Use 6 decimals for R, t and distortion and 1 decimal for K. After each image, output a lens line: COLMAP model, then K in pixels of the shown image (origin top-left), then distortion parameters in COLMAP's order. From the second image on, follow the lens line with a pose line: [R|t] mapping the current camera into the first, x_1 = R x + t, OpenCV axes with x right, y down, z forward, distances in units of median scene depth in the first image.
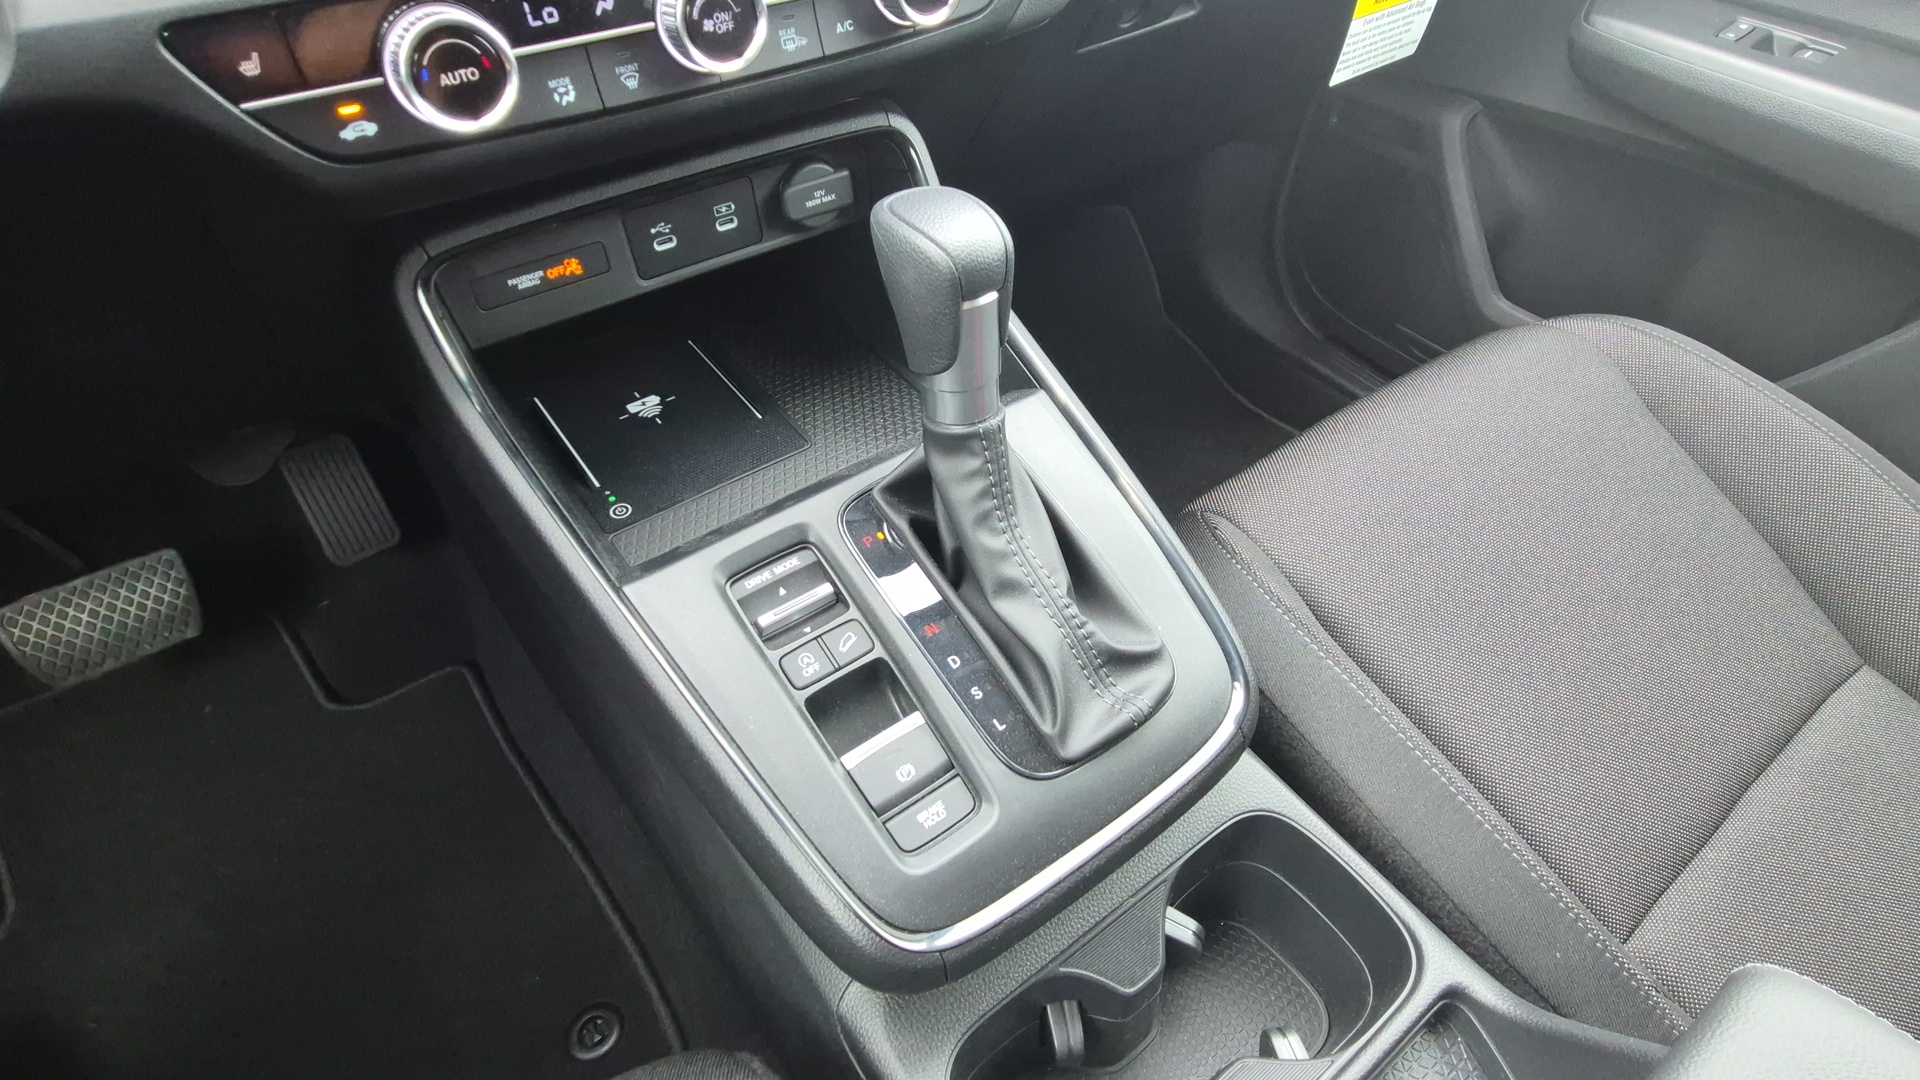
lens RADIAL K [[1002.4, 0, 975.4], [0, 1002.4, 526.8], [0, 0, 1]] dist [-0.007077, -0.002785]
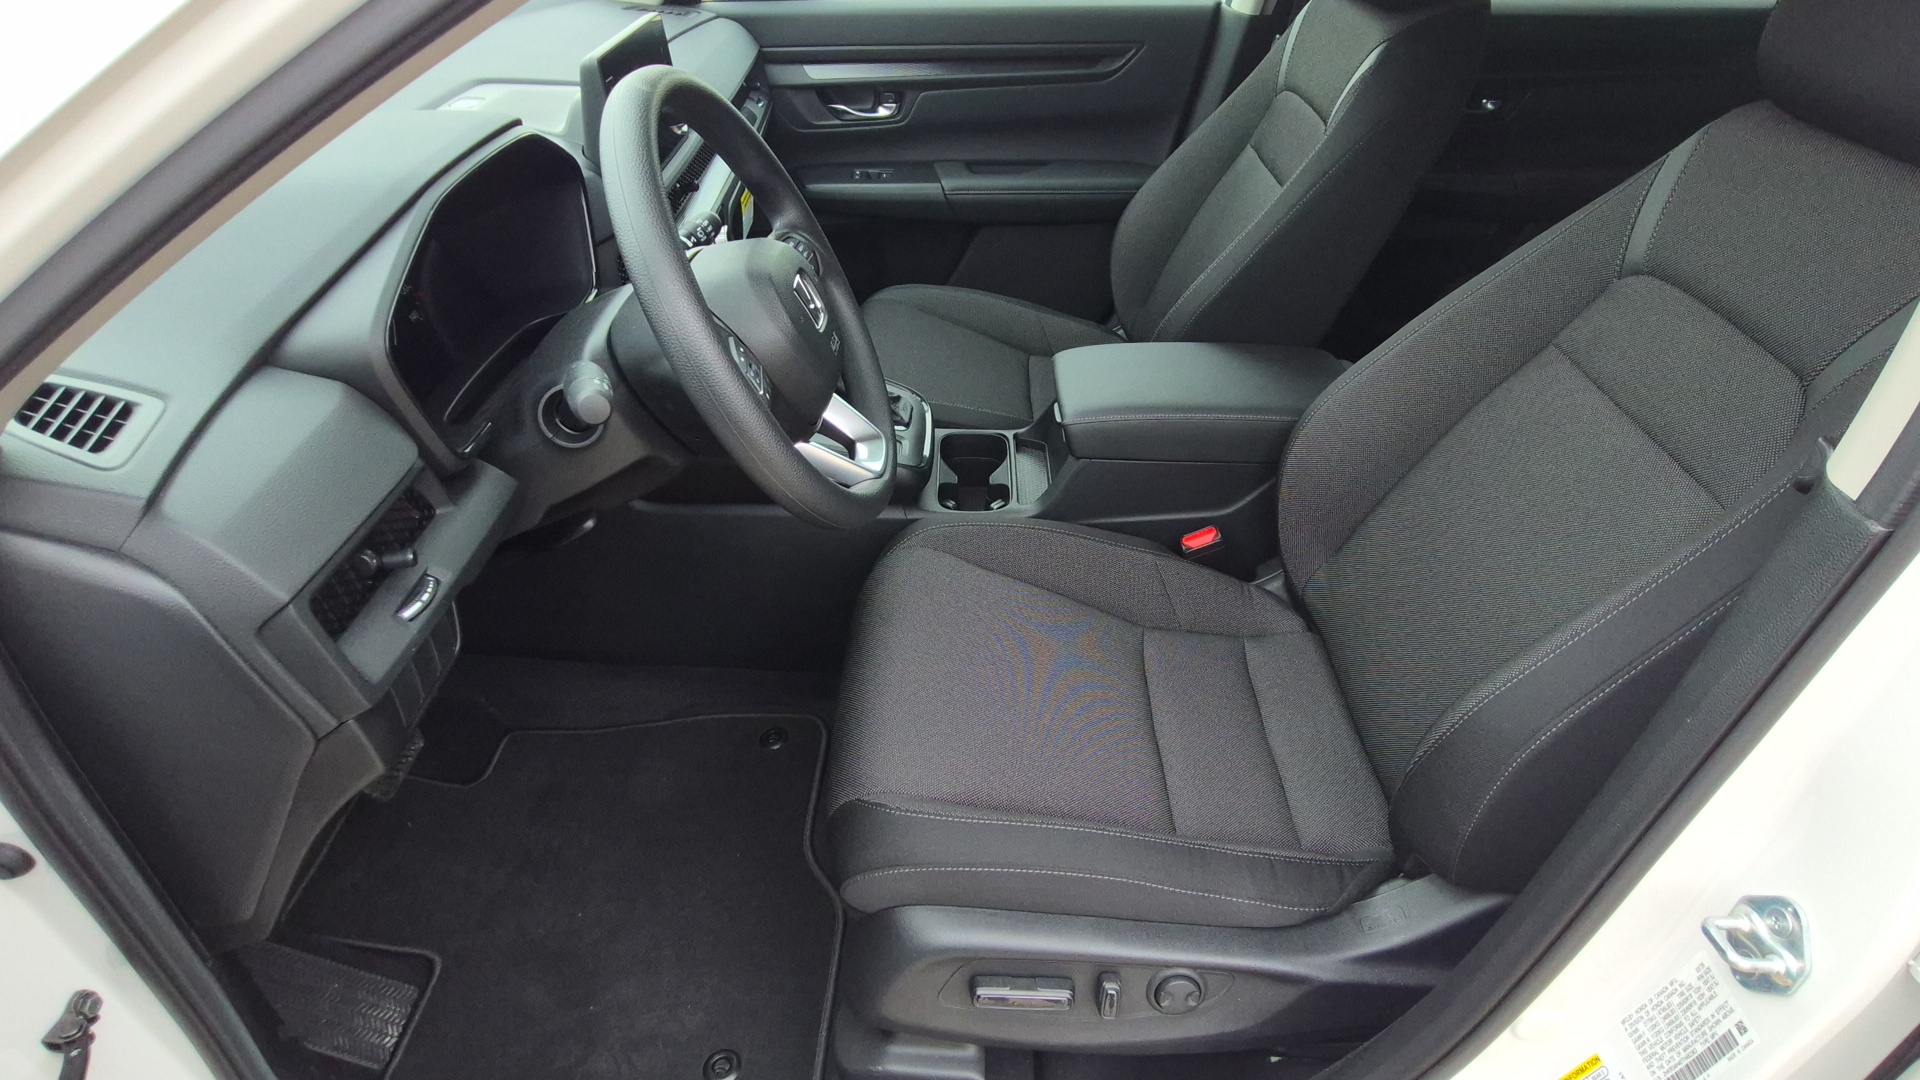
lens RADIAL K [[1002.4, 0, 948.8], [0, 1002.4, 537.7], [0, 0, 1]] dist [-0.007077, -0.002785]
pose [[0.622968, -0.487367, 0.611870, -1.887354], [0.570336, 0.818326, 0.071133, 0.354909], [-0.535377, 0.304658, 0.787753, -1.454933]]
